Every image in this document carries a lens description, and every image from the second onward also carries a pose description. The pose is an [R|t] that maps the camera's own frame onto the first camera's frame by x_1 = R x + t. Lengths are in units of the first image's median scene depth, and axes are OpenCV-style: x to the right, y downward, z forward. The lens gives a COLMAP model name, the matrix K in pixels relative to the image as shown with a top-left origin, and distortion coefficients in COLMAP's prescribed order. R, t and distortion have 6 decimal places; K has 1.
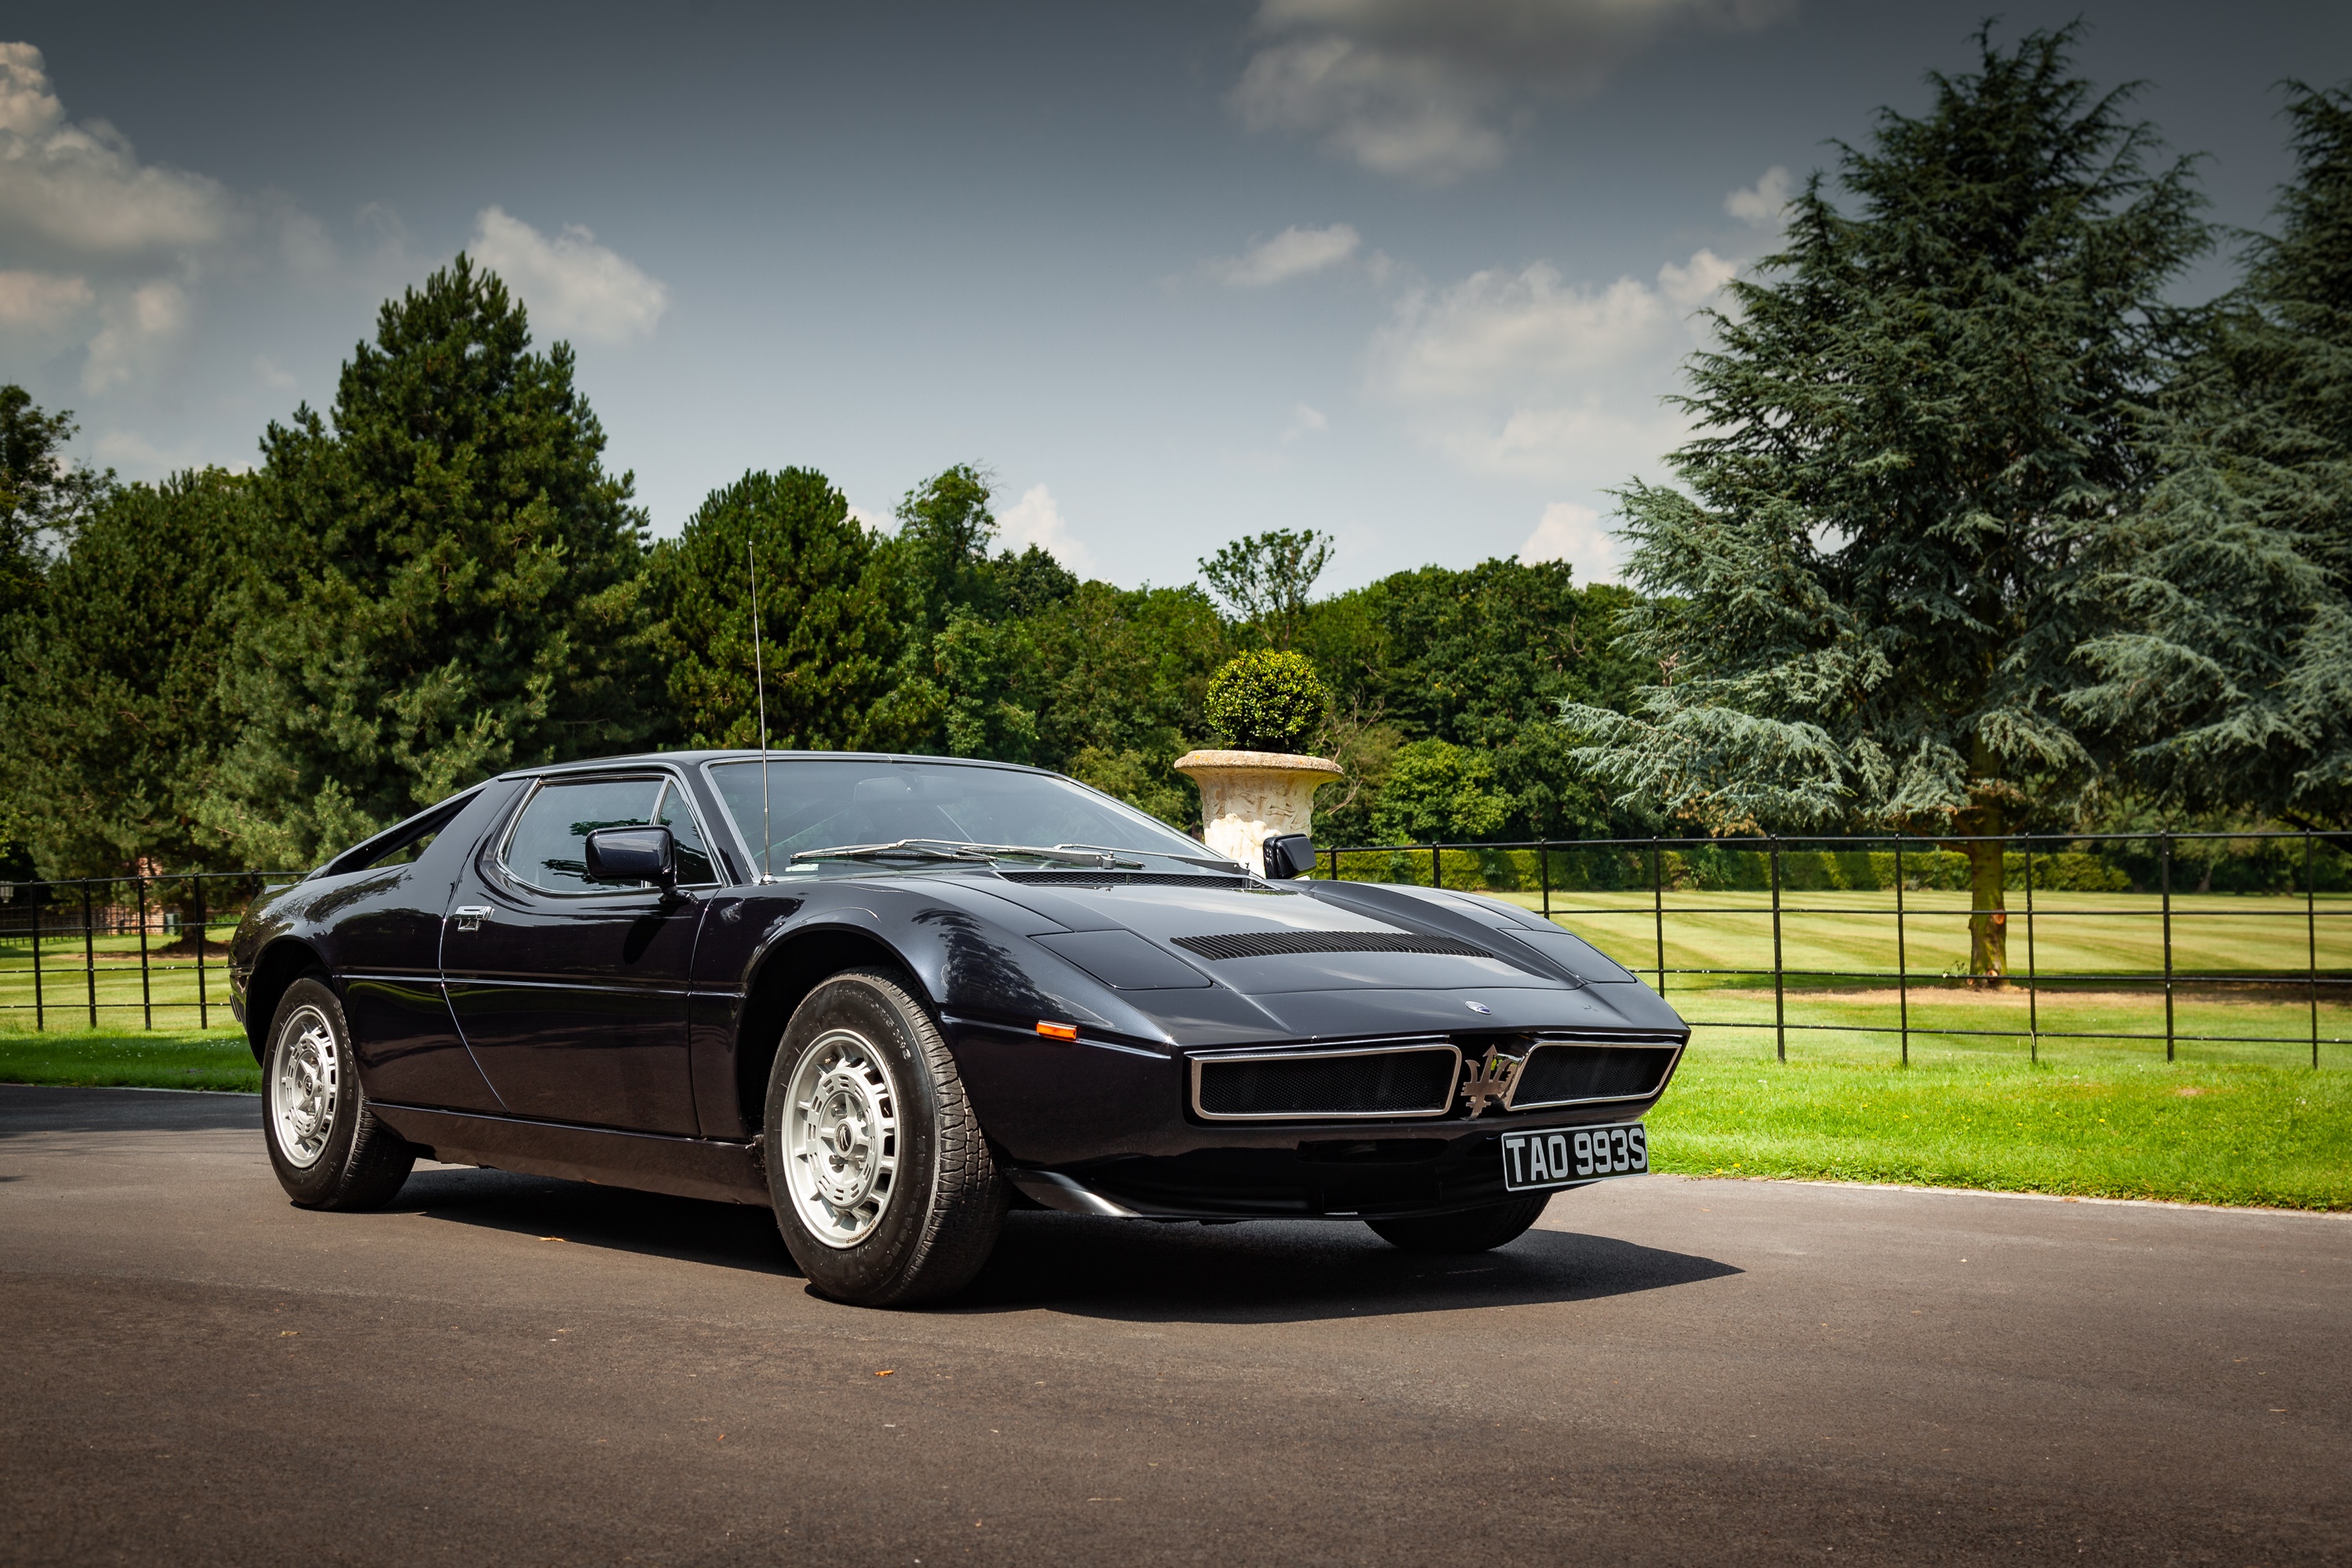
lens RADIAL K [[3192.6, 0, 1231.1], [0, 3192.6, 828.1], [0, 0, 1]] dist [-0.028562, 0.334315]
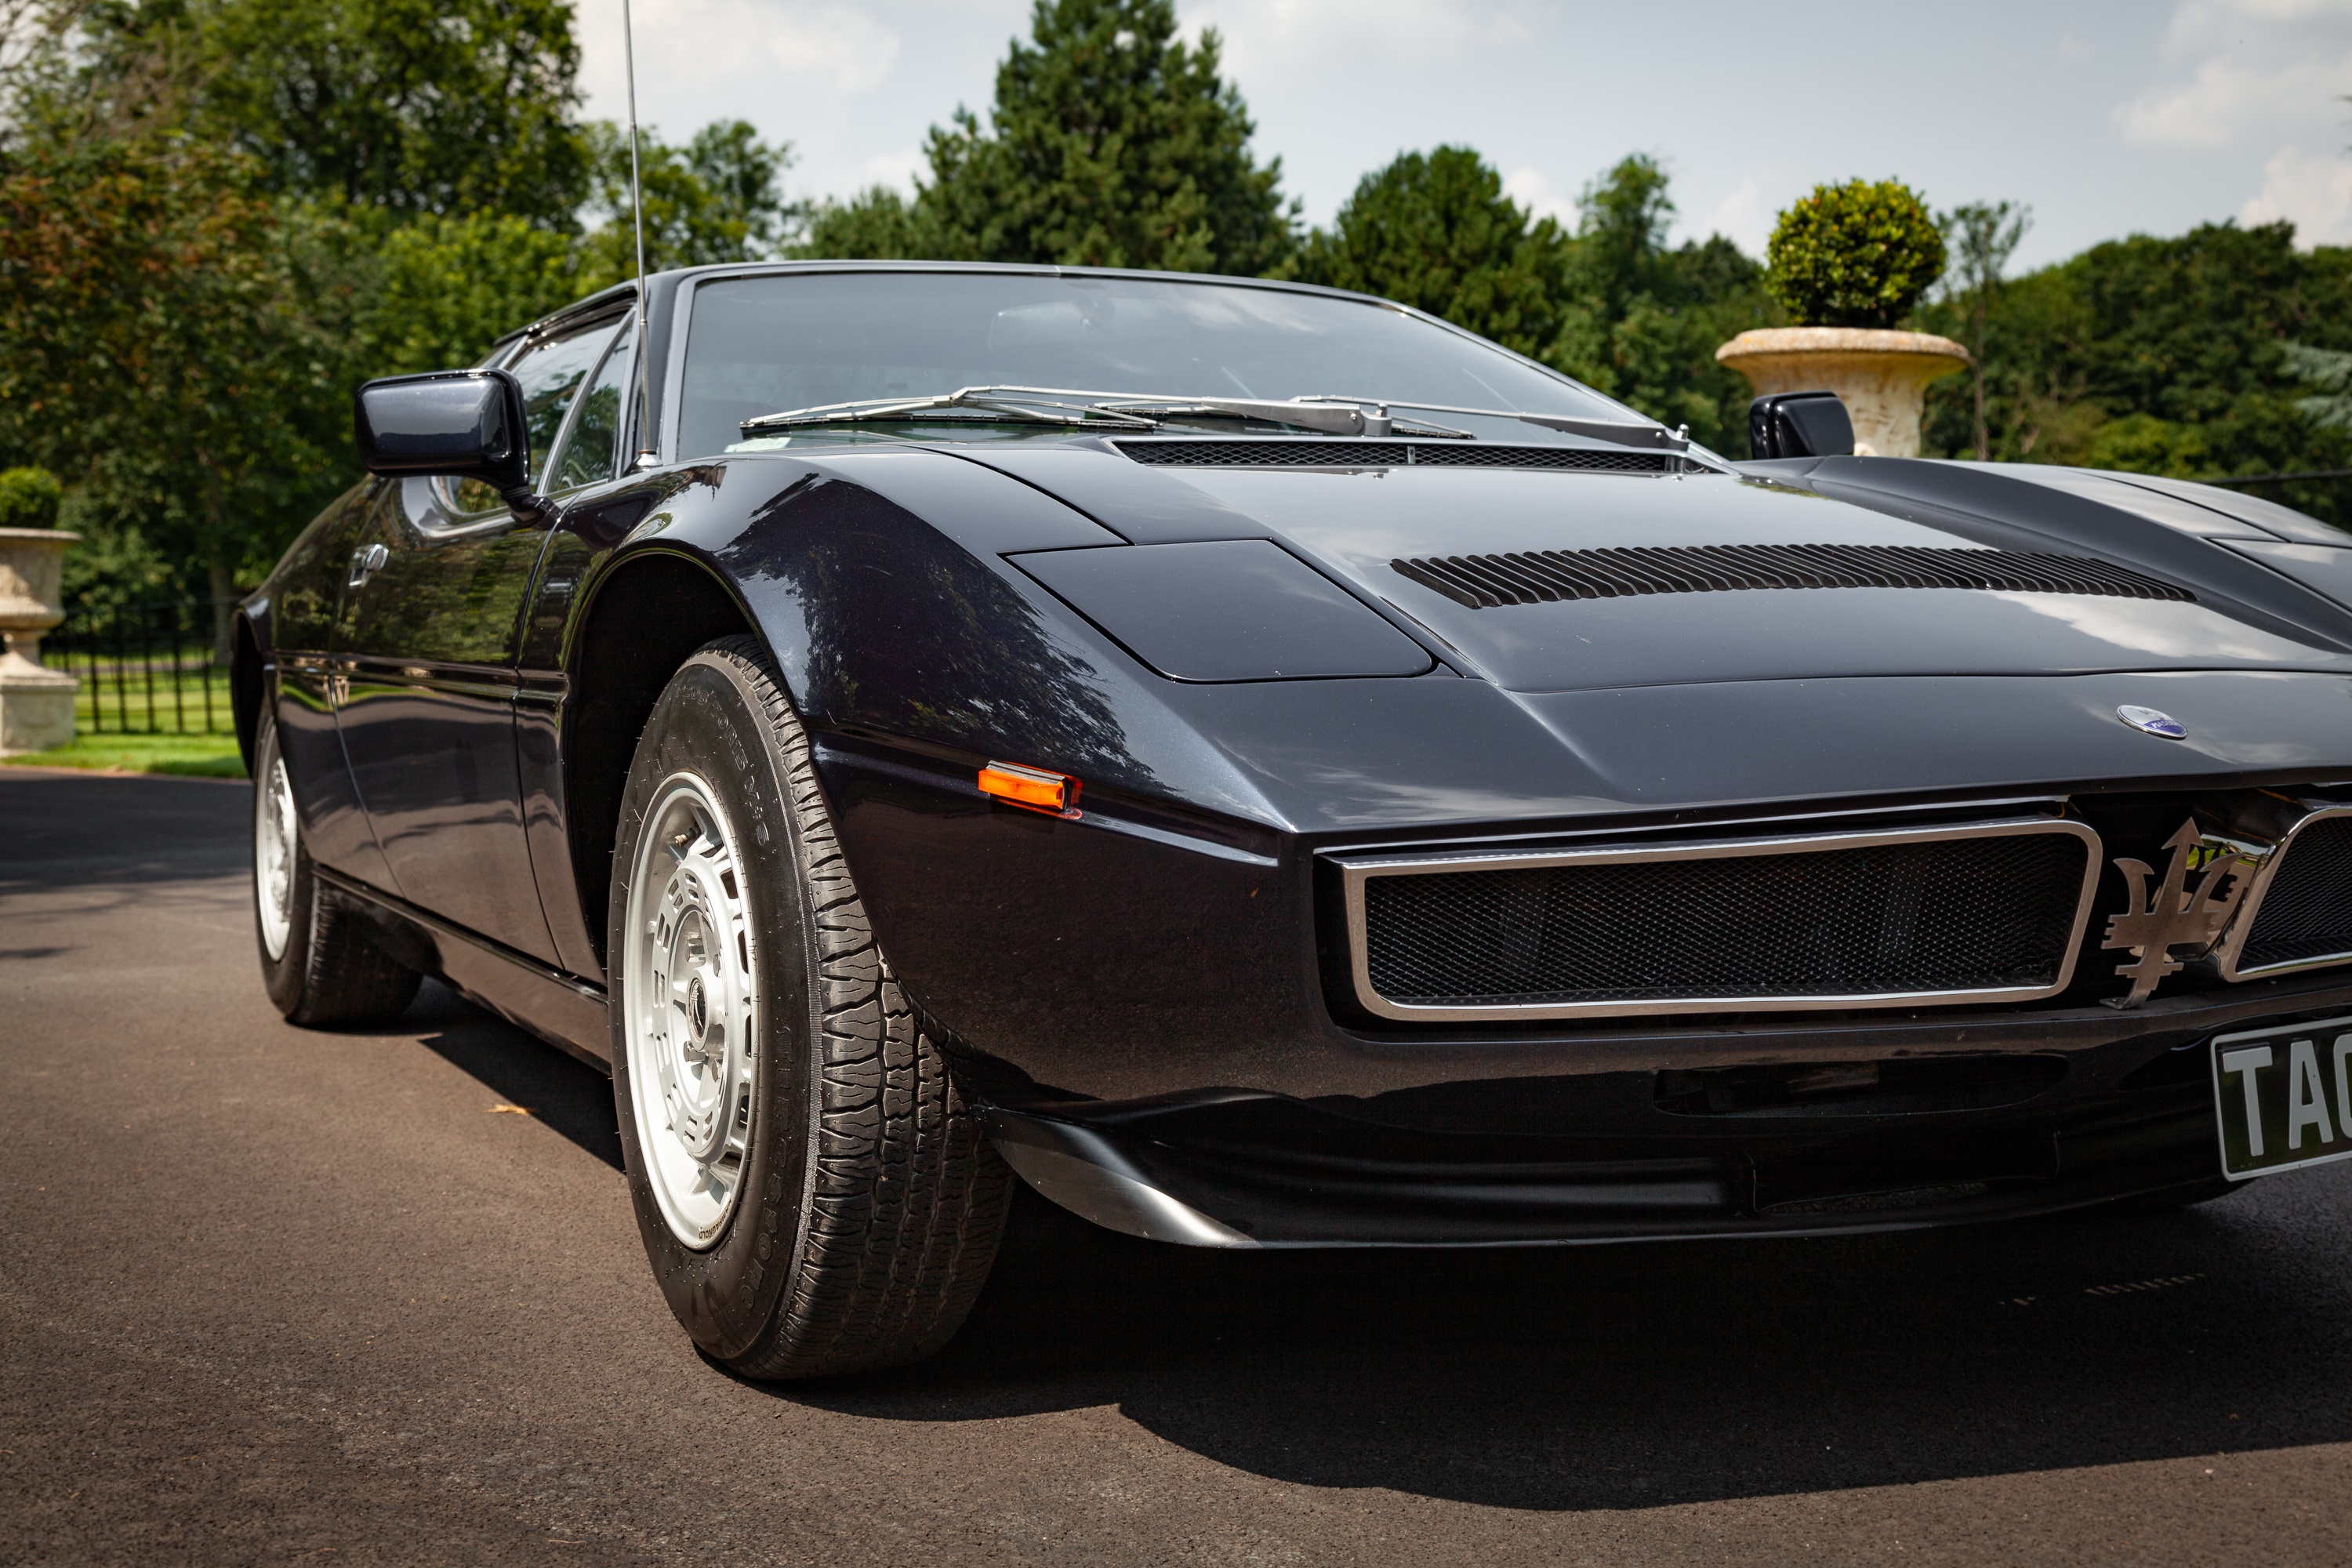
lens RADIAL K [[2910.3, 0, 1176.0], [0, 2910.3, 784.0], [0, 0, 1]] dist [0.032624, -0.001682]
pose [[0.967423, 0.001933, -0.253160, 0.008985], [0.019909, 0.996293, 0.083687, 0.005400], [0.252383, -0.086001, 0.963798, 0.106849]]
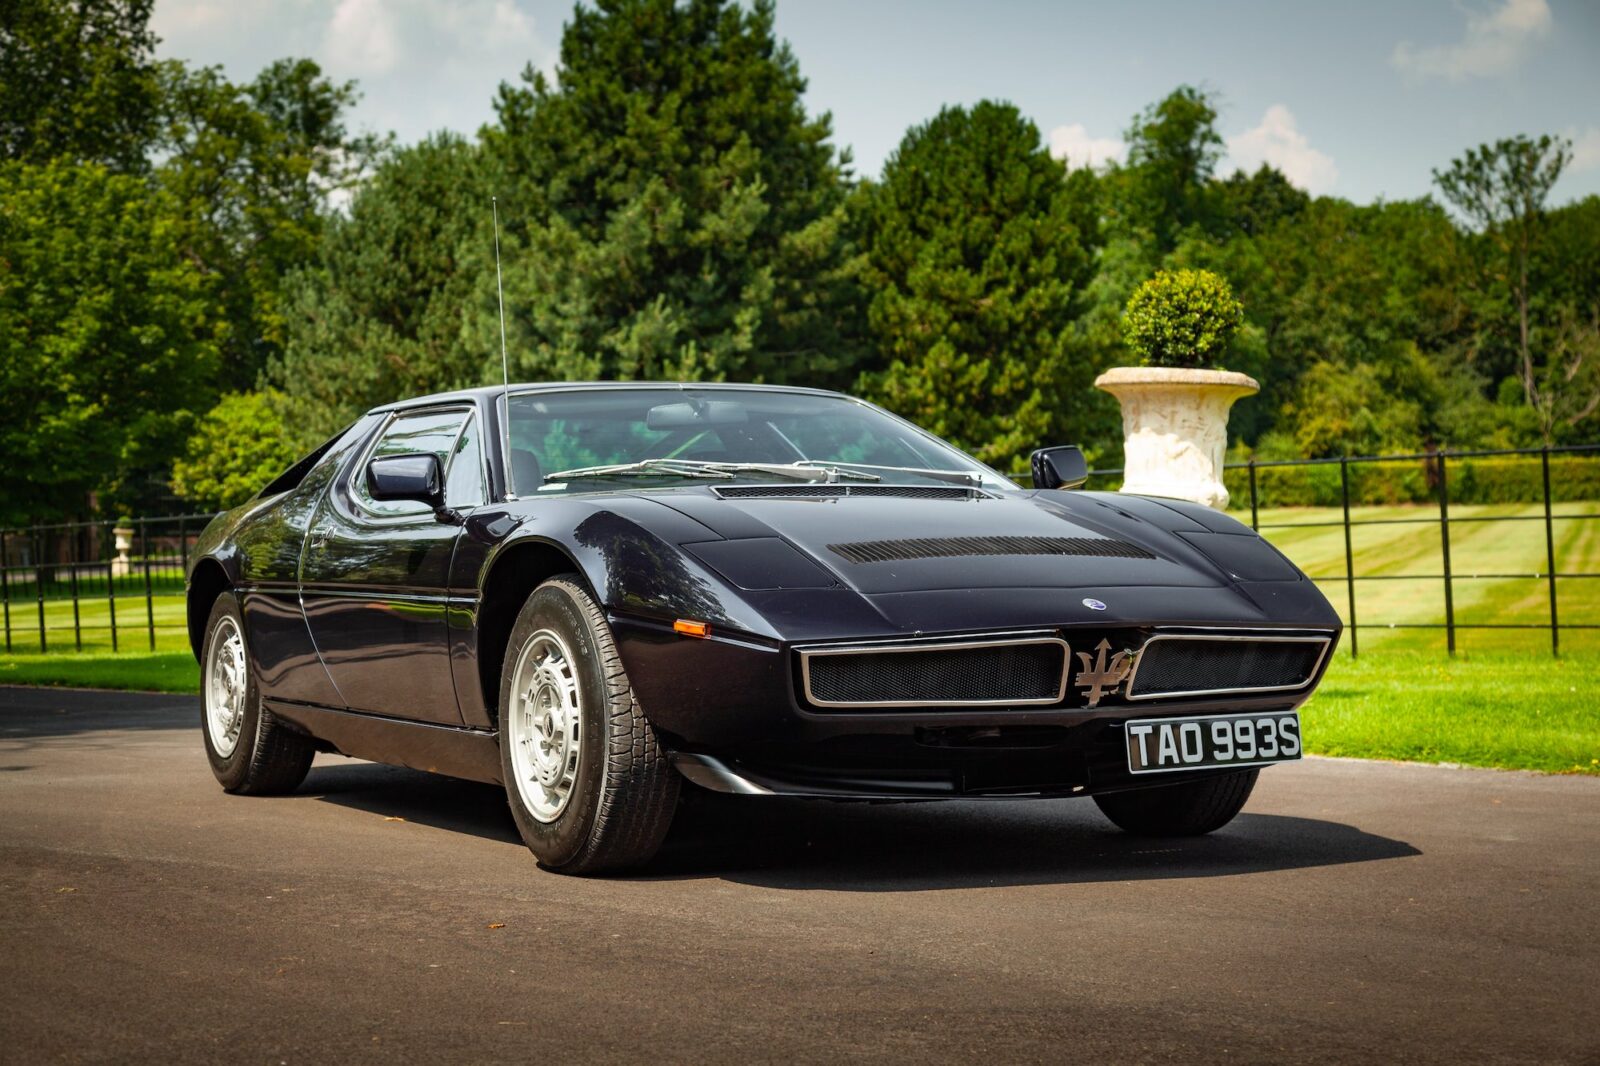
lens RADIAL K [[3149.8, 0, 771.7], [0, 3149.8, 532.1], [0, 0, 1]] dist [0.033643, -0.160896]
pose [[0.970585, -0.015643, -0.240248, 0.039006], [0.022051, 0.999469, 0.024005, 0.000619], [0.239745, -0.028597, 0.970415, -0.010798]]
